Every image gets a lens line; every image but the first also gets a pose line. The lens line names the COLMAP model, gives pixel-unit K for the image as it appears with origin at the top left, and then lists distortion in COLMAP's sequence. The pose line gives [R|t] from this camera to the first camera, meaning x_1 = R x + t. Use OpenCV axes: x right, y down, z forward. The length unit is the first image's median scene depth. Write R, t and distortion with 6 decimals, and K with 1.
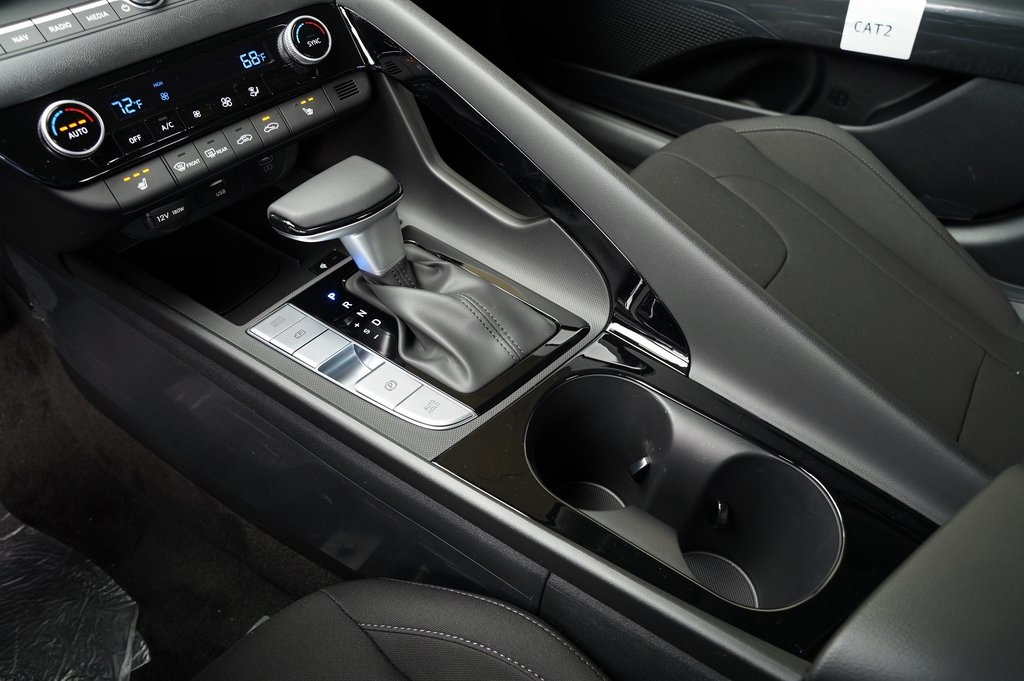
lens RADIAL K [[714.0, 0, 526.7], [0, 714.0, 345.5], [0, 0, 1]] dist [-0.125112, 0.075637]
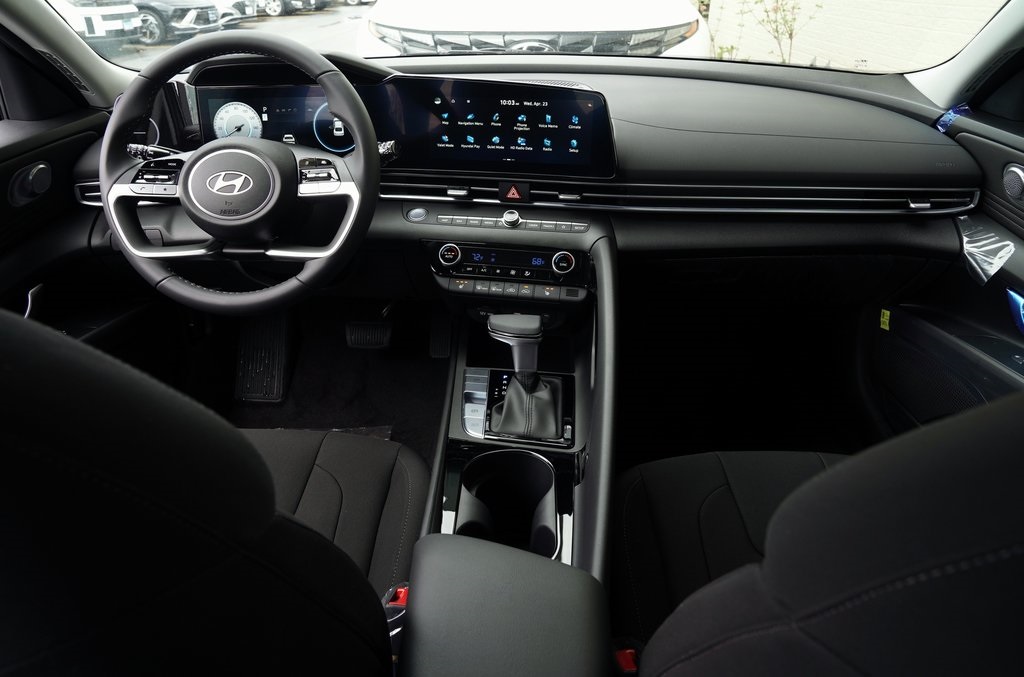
lens RADIAL K [[714.0, 0, 518.2], [0, 714.0, 337.6], [0, 0, 1]] dist [-0.125112, 0.075637]
pose [[0.545098, 0.344357, -0.764387, 1.326843], [-0.612849, 0.785827, -0.083018, -0.014718], [0.572088, 0.513706, 0.639391, -0.310705]]
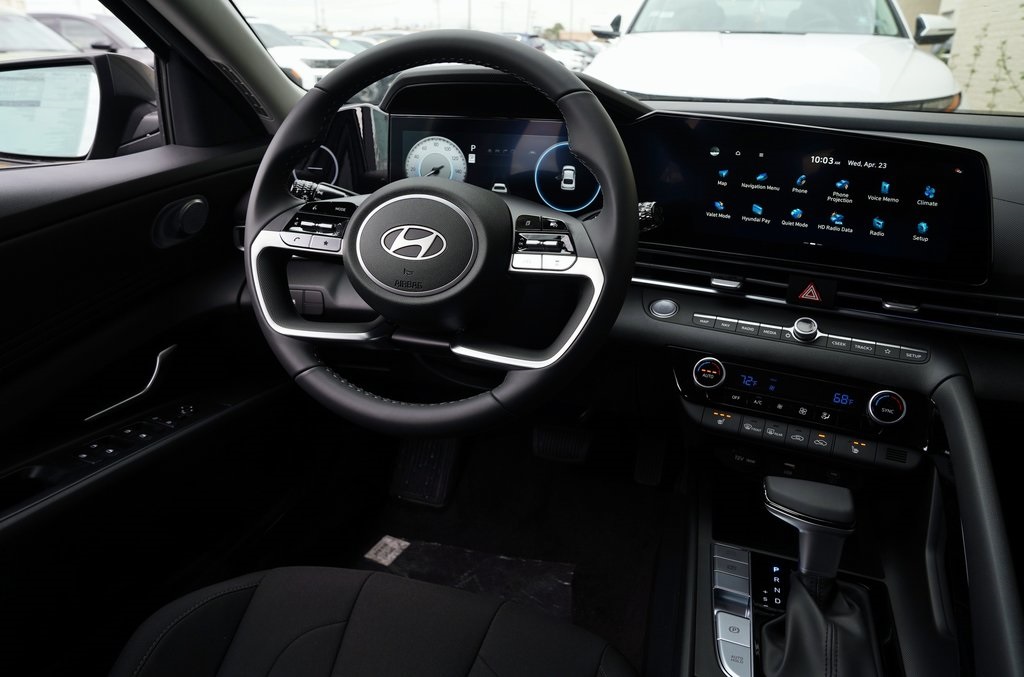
lens RADIAL K [[714.0, 0, 510.8], [0, 714.0, 335.9], [0, 0, 1]] dist [-0.125112, 0.075637]
pose [[0.300481, 0.313711, -0.900720, 0.633660], [-0.712364, 0.701777, 0.006776, -0.036666], [0.634231, 0.639605, 0.434347, -0.119811]]
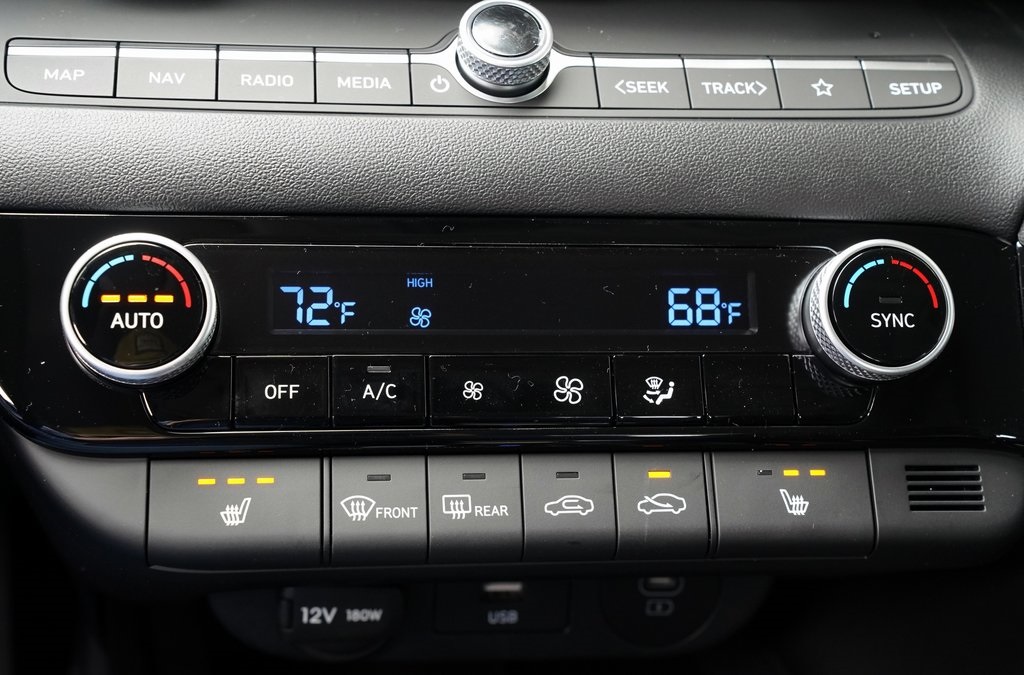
lens RADIAL K [[1541.9, 0, 511.3], [0, 1541.9, 333.6], [0, 0, 1]] dist [0.127450, 0.000000]
pose [[0.771839, 0.270531, -0.575393, -0.024638], [-0.489219, 0.830713, -0.265671, -0.155342], [0.406114, 0.486549, 0.773526, 0.376517]]
